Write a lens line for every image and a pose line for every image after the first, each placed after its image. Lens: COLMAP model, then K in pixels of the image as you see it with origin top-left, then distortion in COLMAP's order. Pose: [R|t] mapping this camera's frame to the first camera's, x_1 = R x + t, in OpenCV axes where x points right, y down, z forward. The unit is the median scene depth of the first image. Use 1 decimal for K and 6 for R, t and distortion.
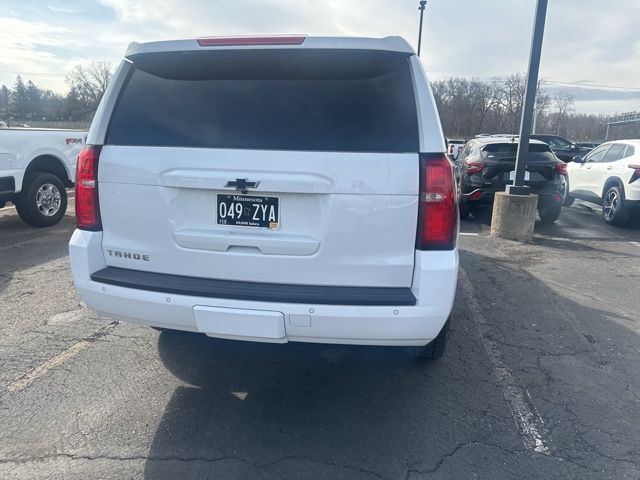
lens RADIAL K [[450.7, 0, 325.2], [0, 450.7, 240.9], [0, 0, 1]] dist [0.027404, -0.031987]
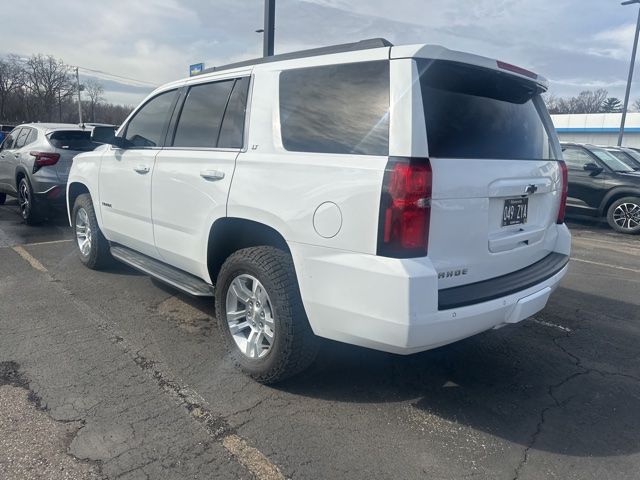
lens RADIAL K [[450.7, 0, 321.4], [0, 450.7, 234.8], [0, 0, 1]] dist [0.027404, -0.031987]
pose [[0.596440, -0.151836, 0.788166, -1.390051], [0.141945, 0.986421, 0.082612, -0.173338], [-0.790007, 0.062603, 0.609894, 0.666211]]
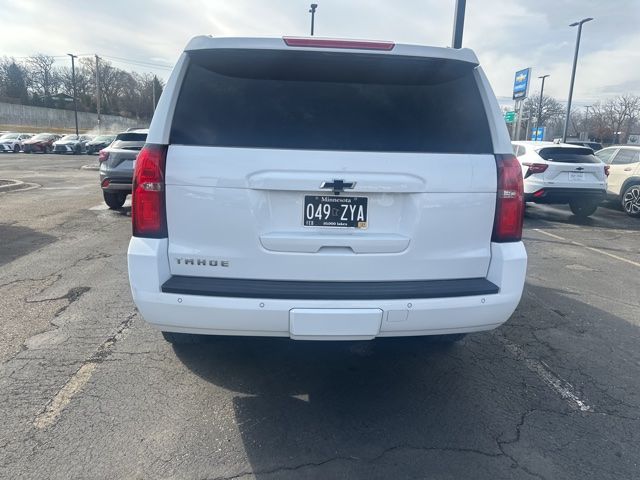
lens RADIAL K [[450.7, 0, 324.6], [0, 450.7, 233.7], [0, 0, 1]] dist [0.027404, -0.031987]
pose [[0.968292, -0.041190, 0.246403, -0.437255], [0.043600, 0.999040, -0.004329, -0.013266], [-0.245988, 0.014935, 0.969158, 0.029695]]
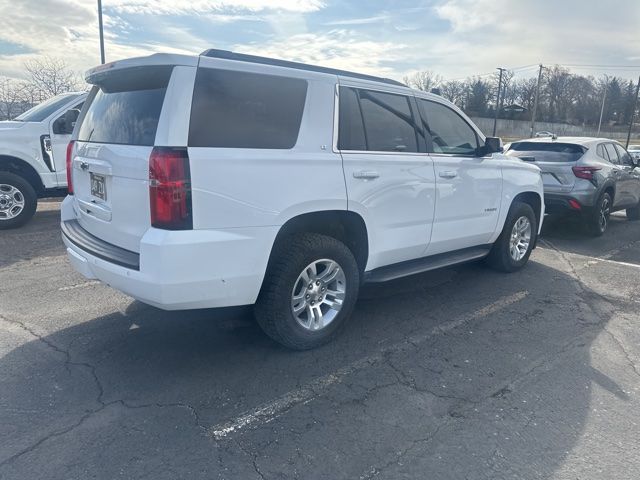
lens RADIAL K [[450.7, 0, 325.5], [0, 450.7, 238.5], [0, 0, 1]] dist [0.027404, -0.031987]
pose [[0.794804, 0.130200, -0.592735, 1.223915], [-0.137510, 0.989948, 0.033063, -0.048650], [0.591081, 0.055228, 0.804719, 0.285934]]
